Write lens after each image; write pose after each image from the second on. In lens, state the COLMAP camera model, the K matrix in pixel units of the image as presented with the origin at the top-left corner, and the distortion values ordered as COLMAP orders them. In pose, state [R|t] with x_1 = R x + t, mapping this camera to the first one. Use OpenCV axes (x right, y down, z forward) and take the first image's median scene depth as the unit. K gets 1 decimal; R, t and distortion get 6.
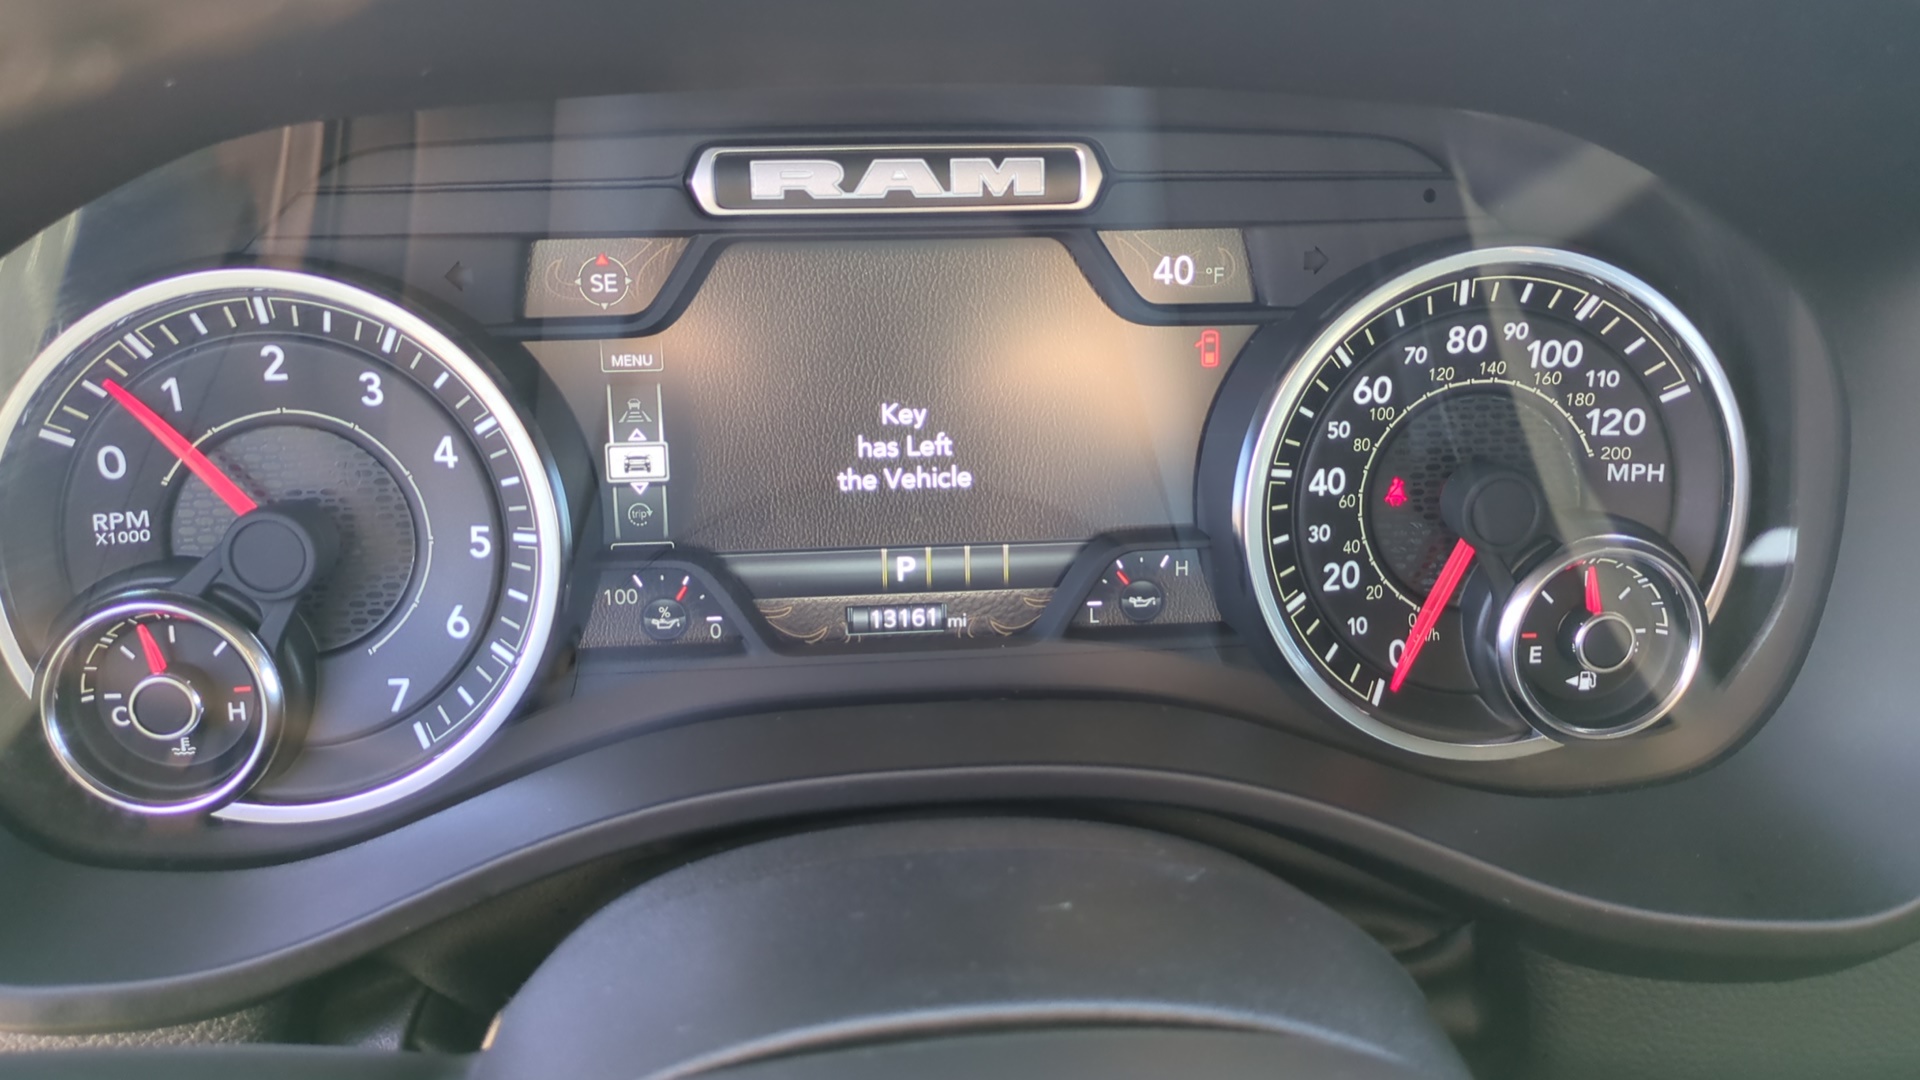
lens RADIAL K [[1629.4, 0, 978.3], [0, 1629.4, 534.7], [0, 0, 1]] dist [0.052784, -0.066156]
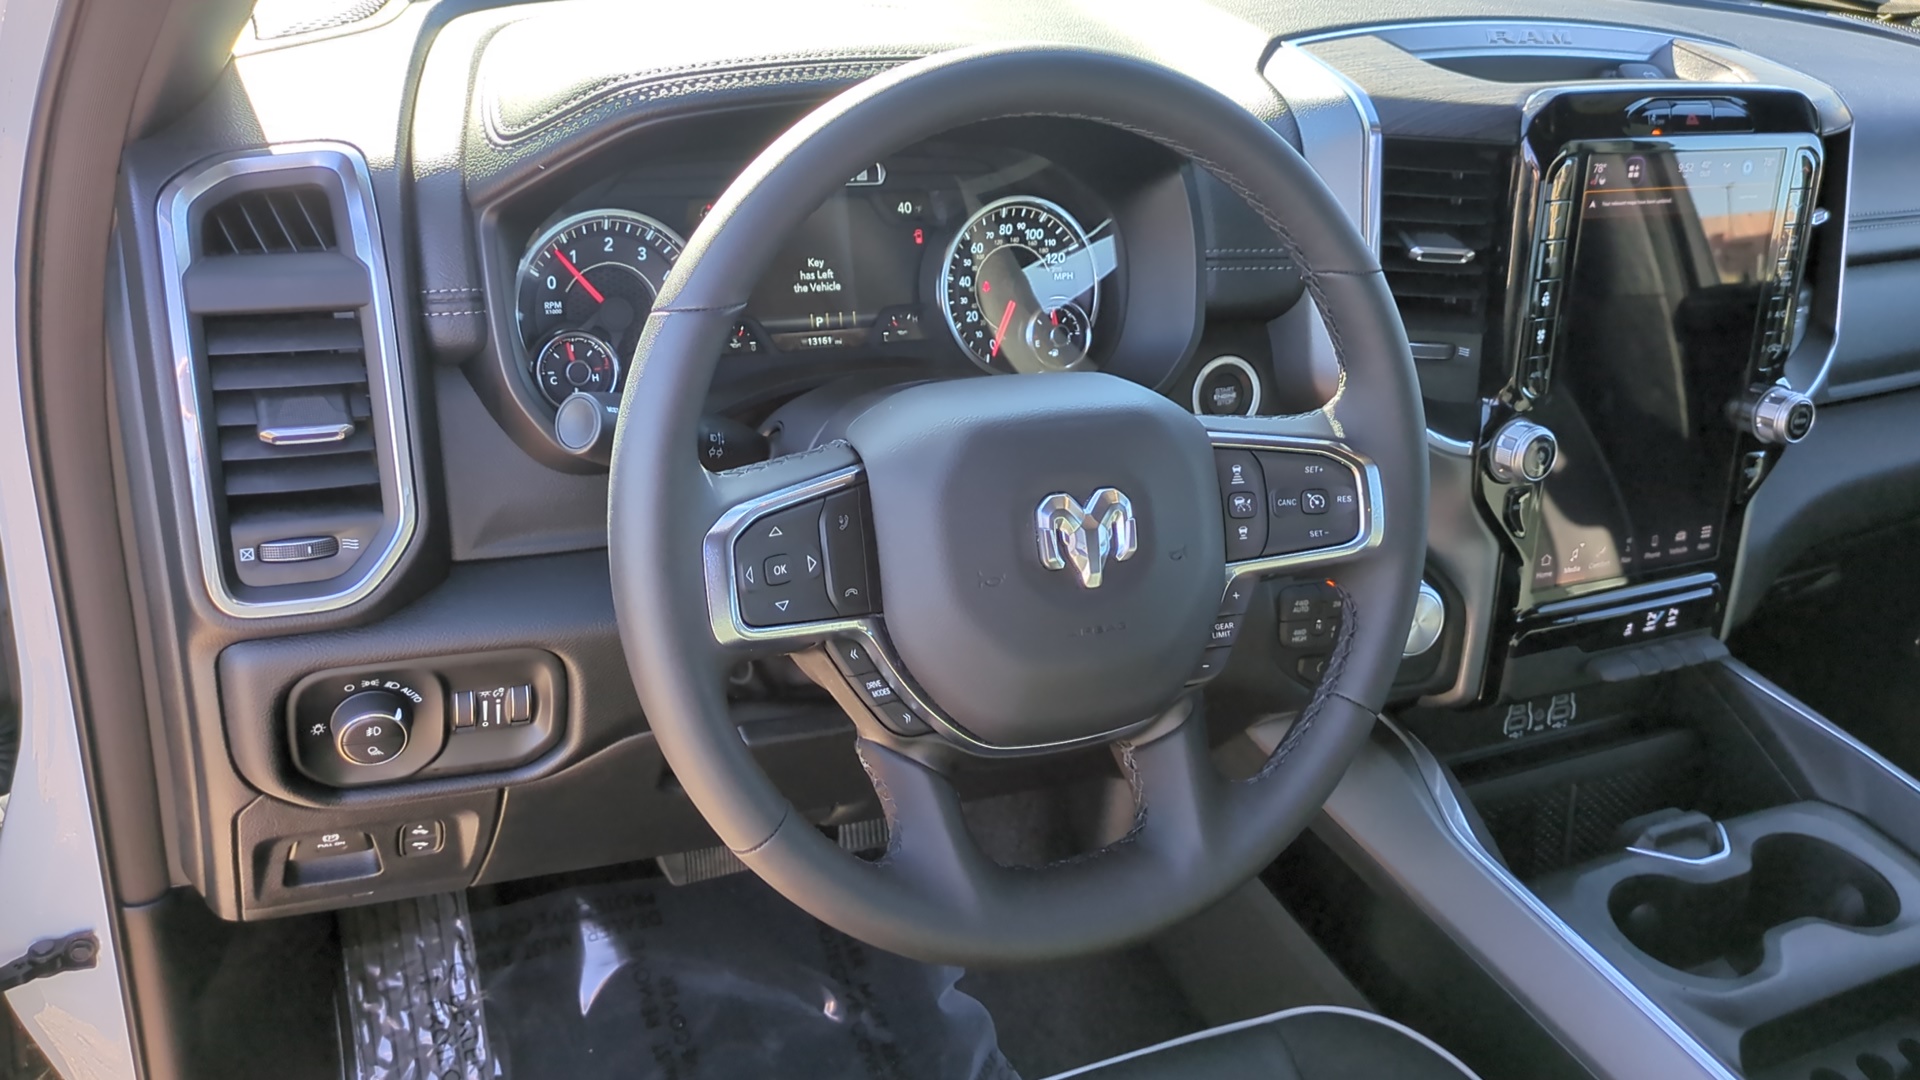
lens RADIAL K [[1634.6, 0, 966.4], [0, 1634.6, 536.7], [0, 0, 1]] dist [0.070037, -0.090962]
pose [[0.932759, -0.091834, 0.348608, -0.802721], [0.104260, 0.994405, -0.017010, 0.450256], [-0.345096, 0.052212, 0.937114, -1.608782]]
